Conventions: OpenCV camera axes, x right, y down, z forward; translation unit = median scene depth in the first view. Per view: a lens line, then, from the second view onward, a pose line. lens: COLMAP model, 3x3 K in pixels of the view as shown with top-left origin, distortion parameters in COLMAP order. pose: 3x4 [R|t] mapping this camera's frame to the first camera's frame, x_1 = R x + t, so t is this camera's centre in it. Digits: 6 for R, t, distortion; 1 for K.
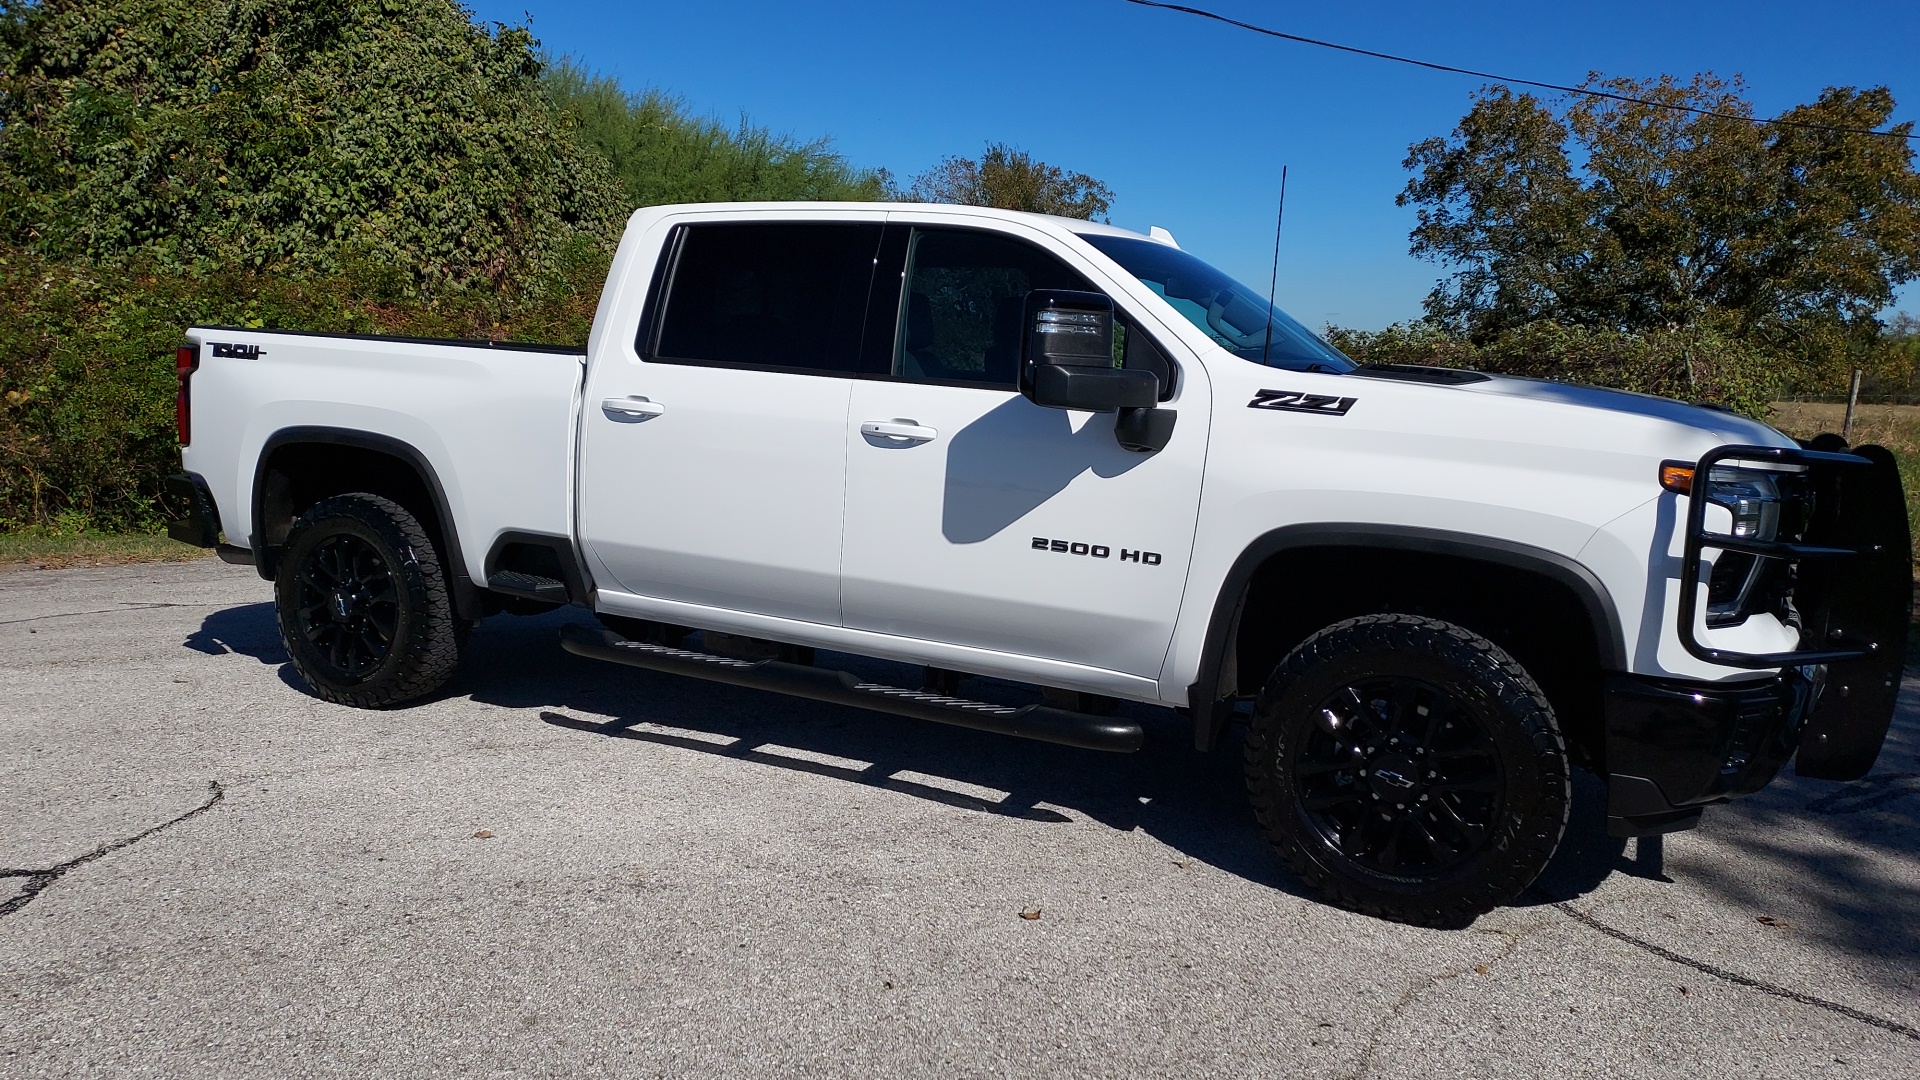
lens RADIAL K [[1395.1, 0, 980.6], [0, 1395.1, 522.4], [0, 0, 1]] dist [0.061382, -0.045694]
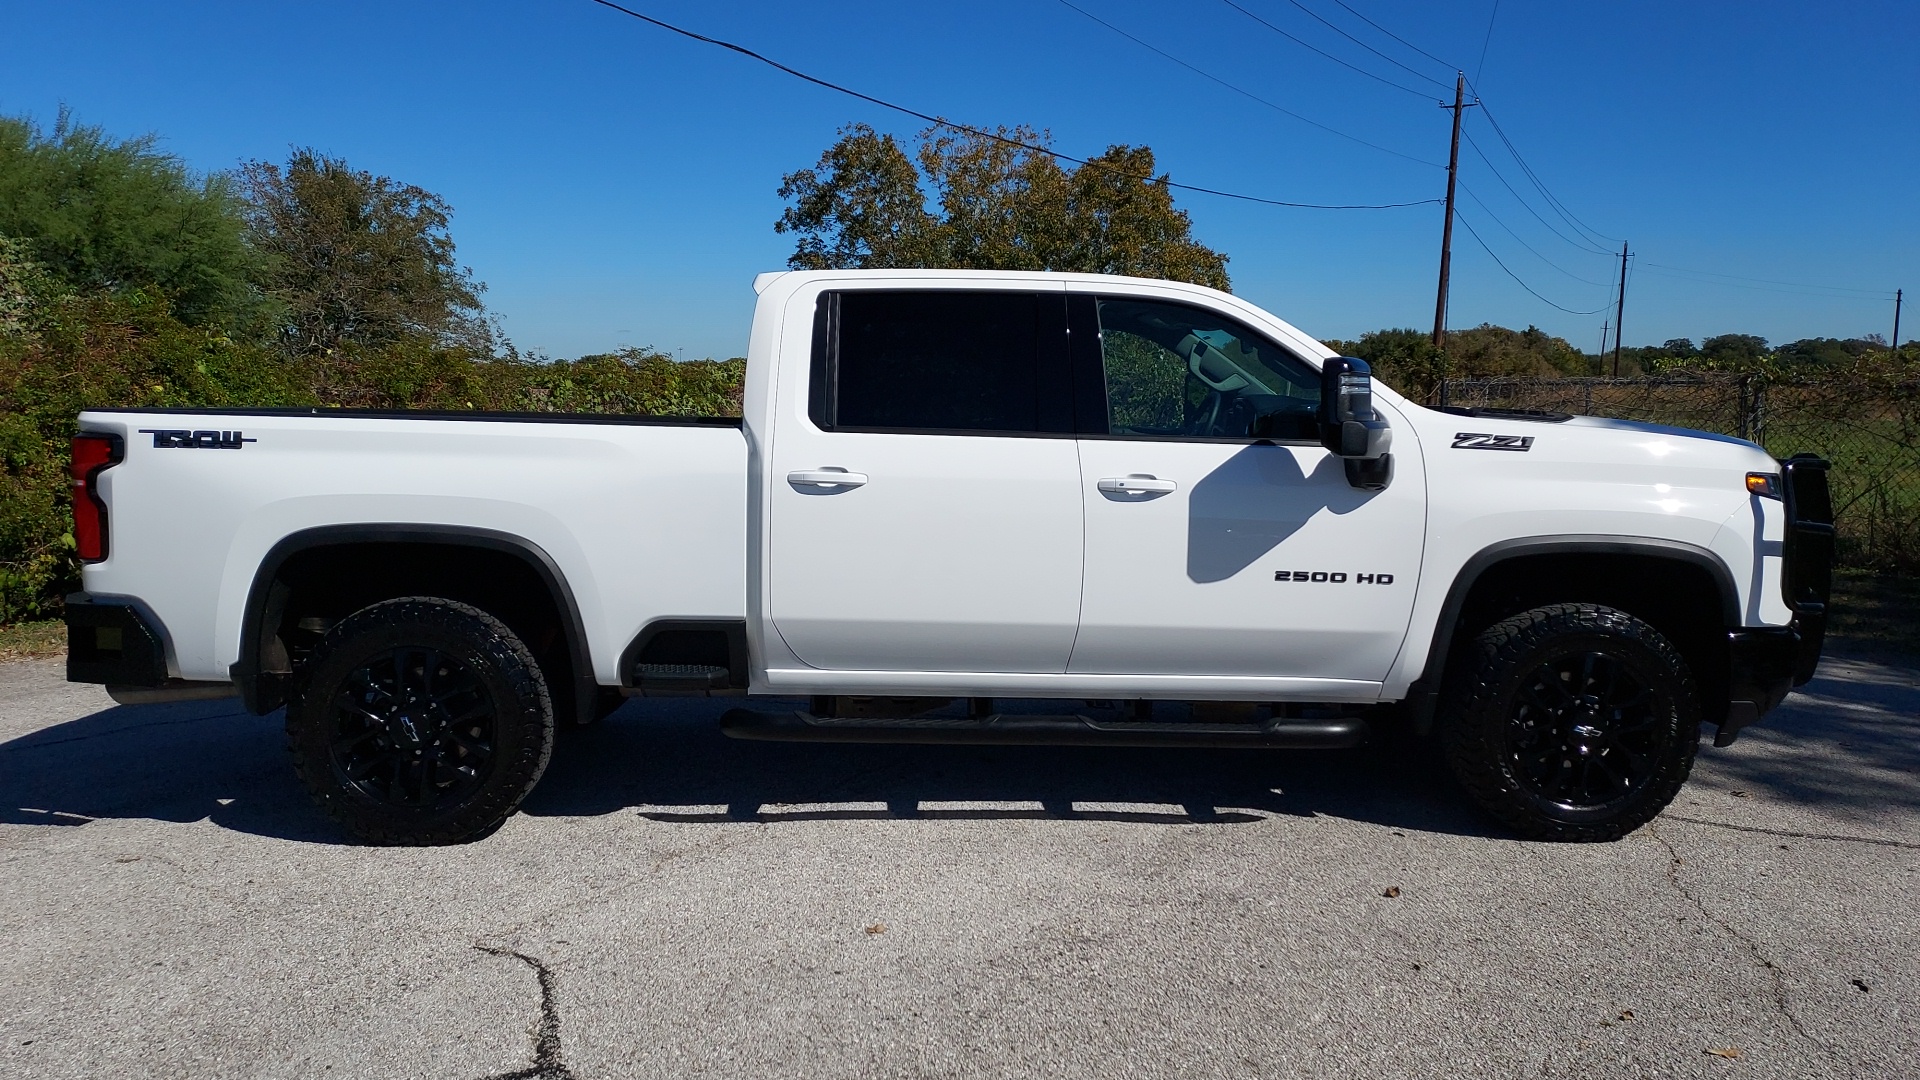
lens RADIAL K [[1395.1, 0, 980.6], [0, 1395.1, 522.4], [0, 0, 1]] dist [0.061382, -0.045694]
pose [[0.880419, -0.078443, 0.467664, -0.613943], [0.083875, 0.996434, 0.009233, -0.051917], [-0.466720, 0.031096, 0.883858, 0.088624]]
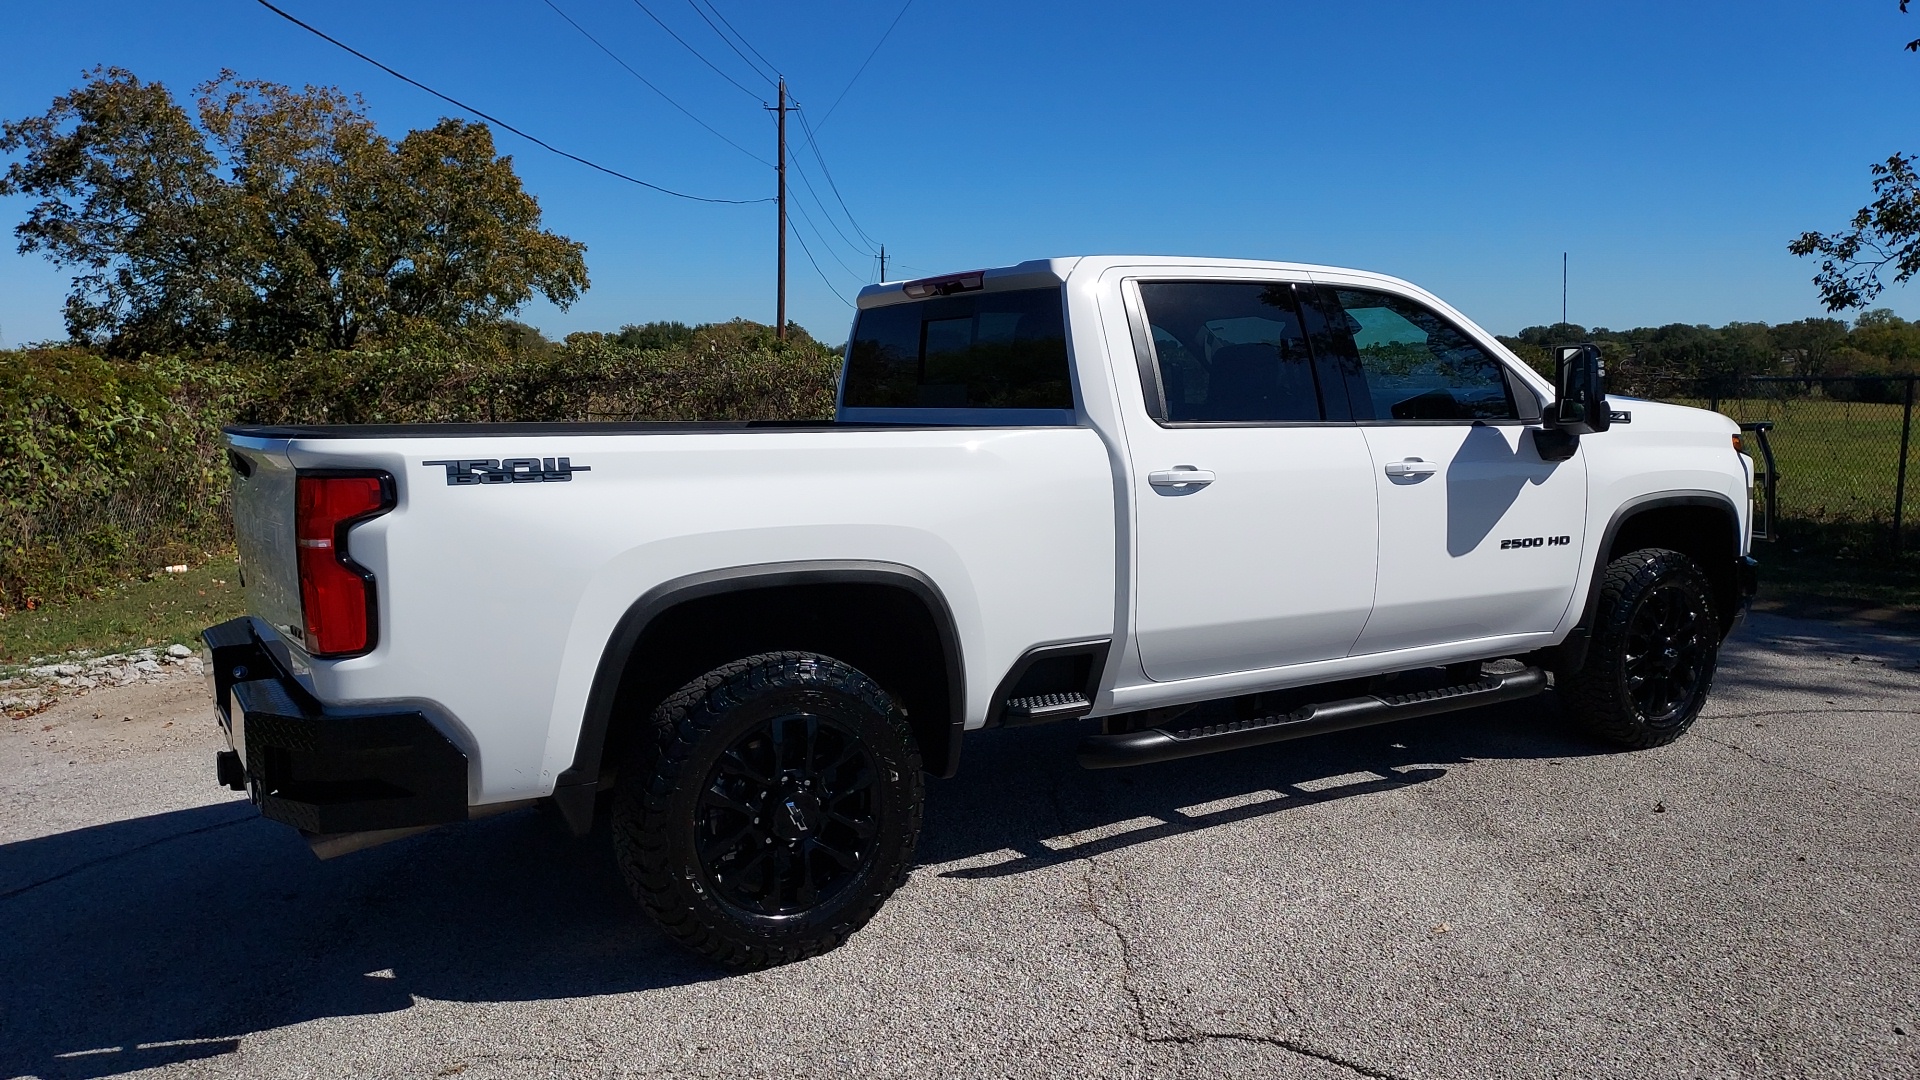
lens RADIAL K [[1391.1, 0, 968.4], [0, 1391.1, 528.9], [0, 0, 1]] dist [0.082294, -0.057208]
pose [[0.528992, -0.137269, 0.837451, -1.096169], [0.135109, 0.987867, 0.076580, -0.138565], [-0.837802, 0.072637, 0.541120, 0.625829]]
